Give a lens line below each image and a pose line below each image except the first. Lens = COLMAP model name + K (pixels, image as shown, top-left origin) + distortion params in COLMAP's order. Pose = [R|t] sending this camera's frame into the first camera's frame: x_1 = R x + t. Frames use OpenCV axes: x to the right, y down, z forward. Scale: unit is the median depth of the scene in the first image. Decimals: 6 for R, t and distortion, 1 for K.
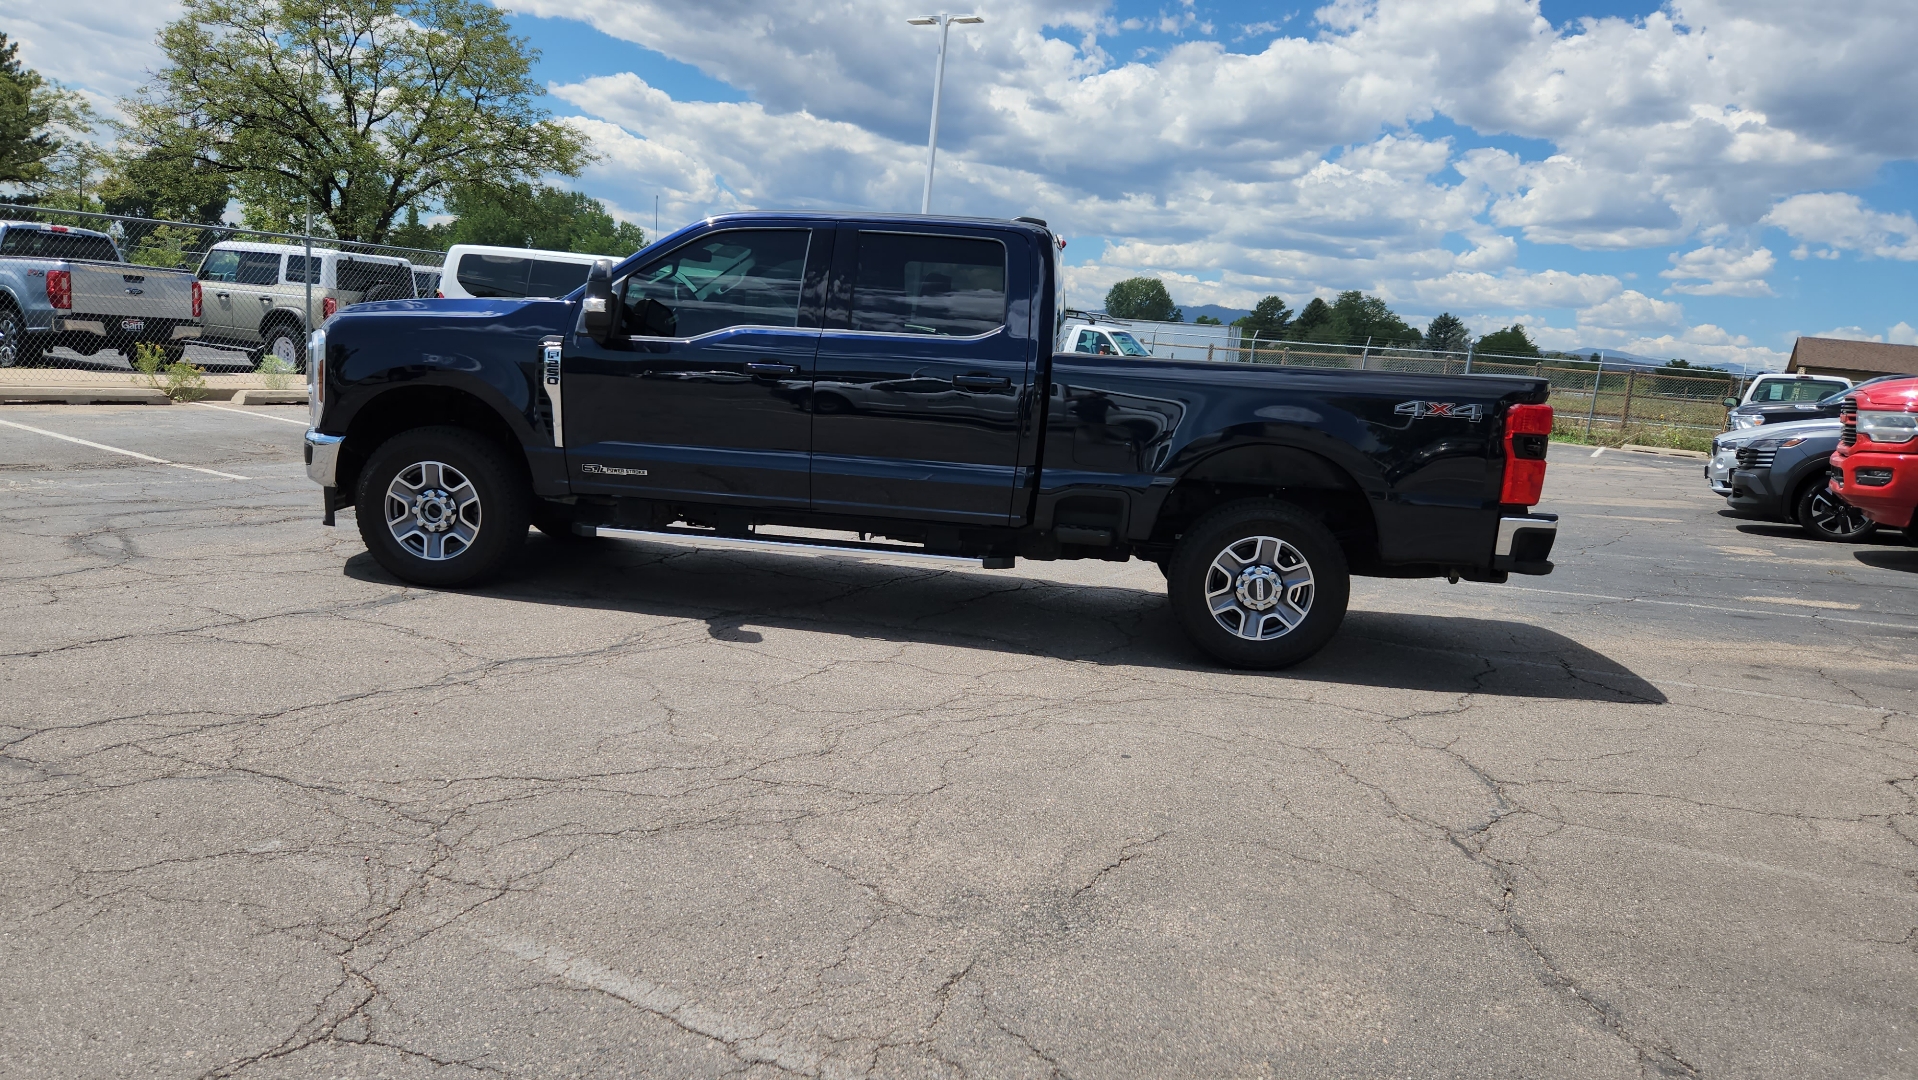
lens RADIAL K [[1285.0, 0, 940.1], [0, 1285.0, 549.6], [0, 0, 1]] dist [0.070388, -0.056326]
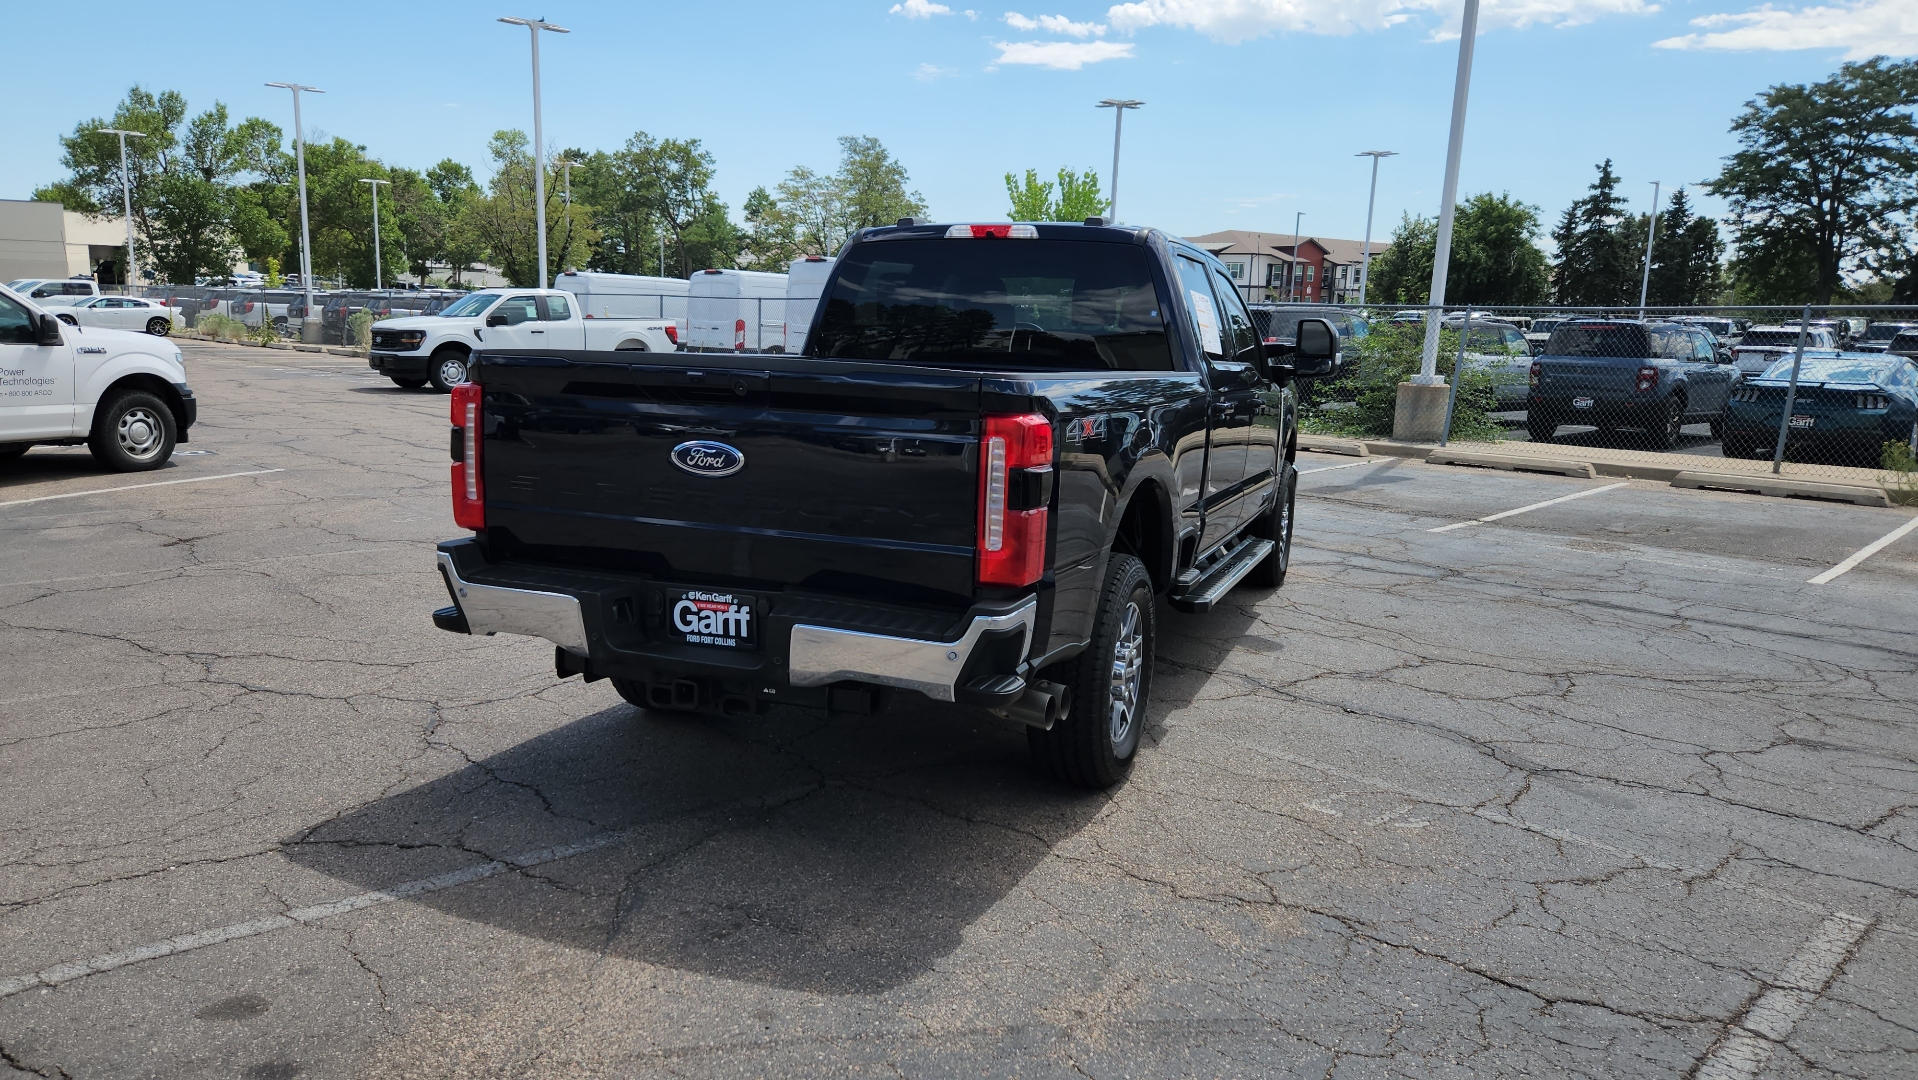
lens RADIAL K [[1285.0, 0, 925.5], [0, 1285.0, 533.0], [0, 0, 1]] dist [0.070388, -0.056326]
pose [[-0.269132, 0.067339, -0.960746, 1.005107], [-0.203058, 0.971161, 0.124951, -0.159918], [0.941454, 0.228716, -0.247697, 1.337632]]
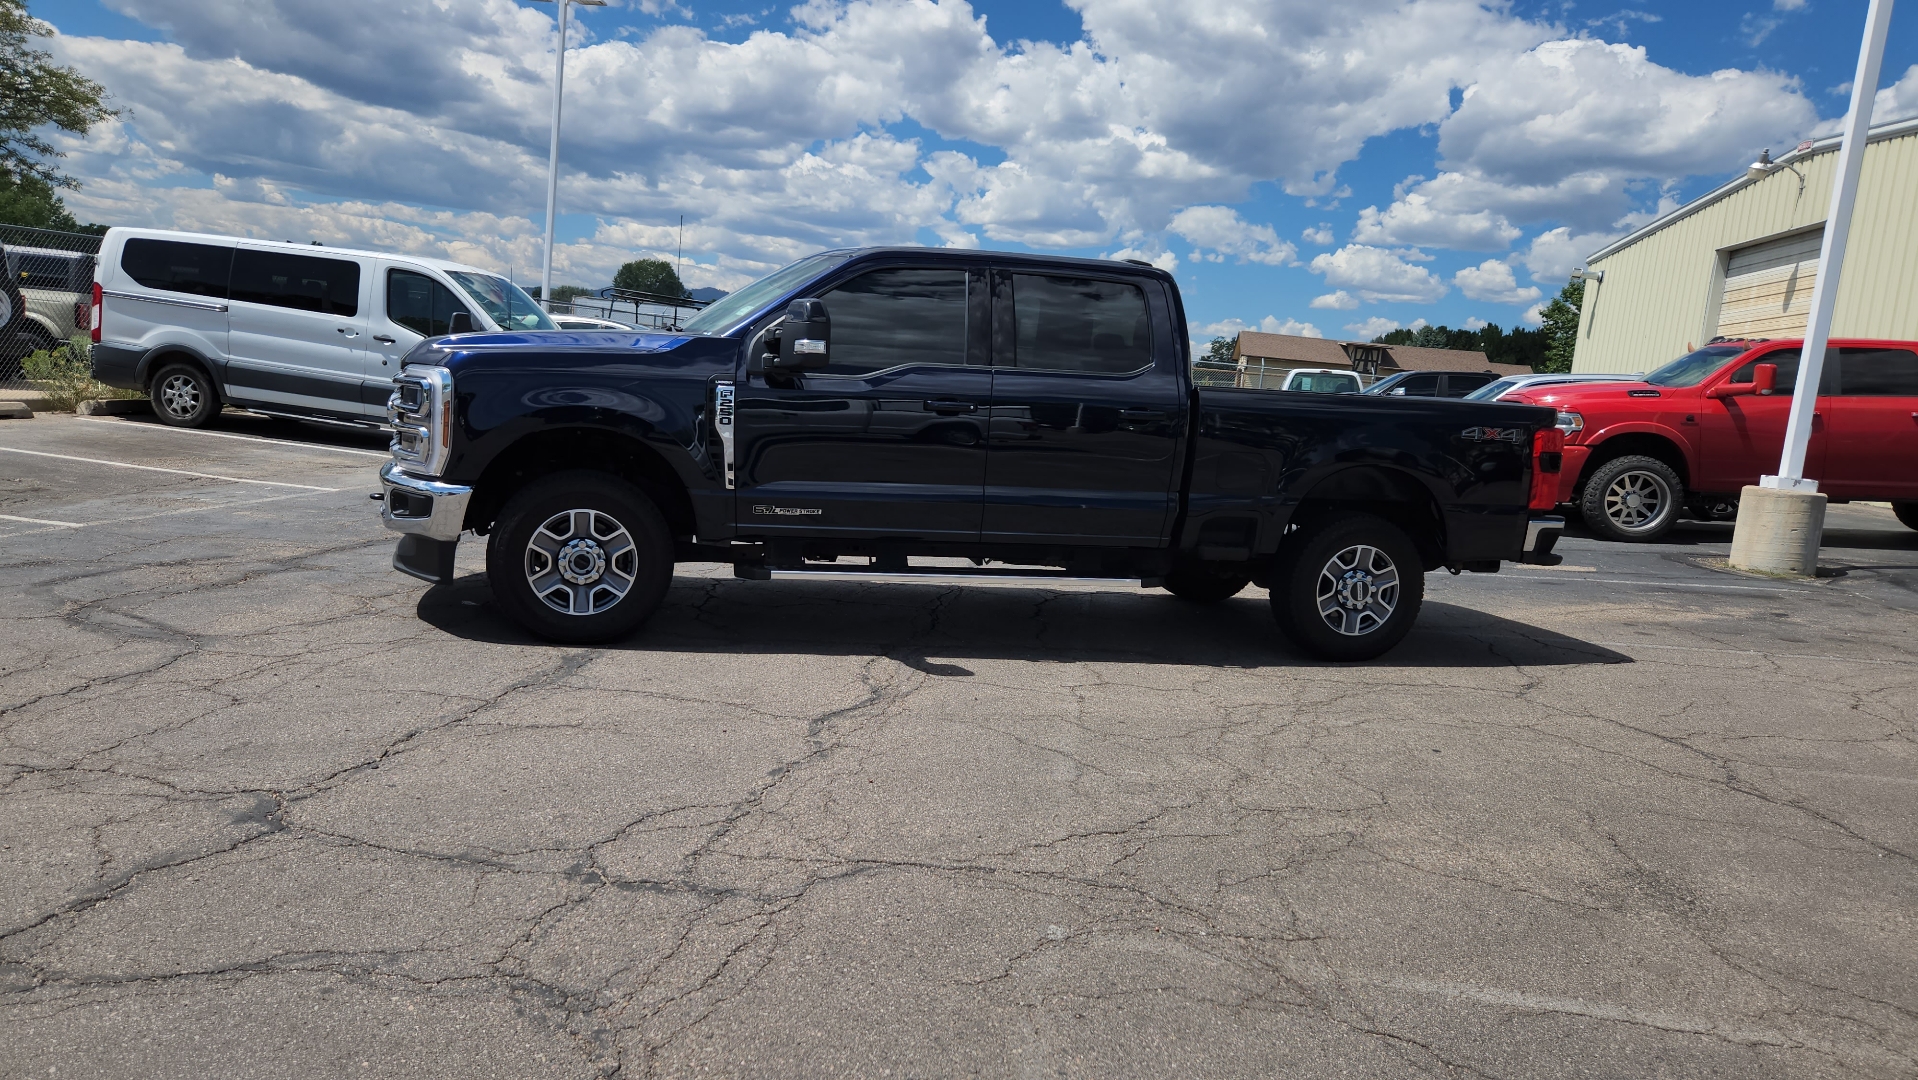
lens RADIAL K [[1285.0, 0, 925.4], [0, 1285.0, 520.4], [0, 0, 1]] dist [0.070388, -0.056326]
pose [[0.933037, -0.045594, 0.356879, -0.510344], [0.048634, 0.998817, 0.000455, -0.050394], [-0.356477, 0.016932, 0.934151, 0.055203]]
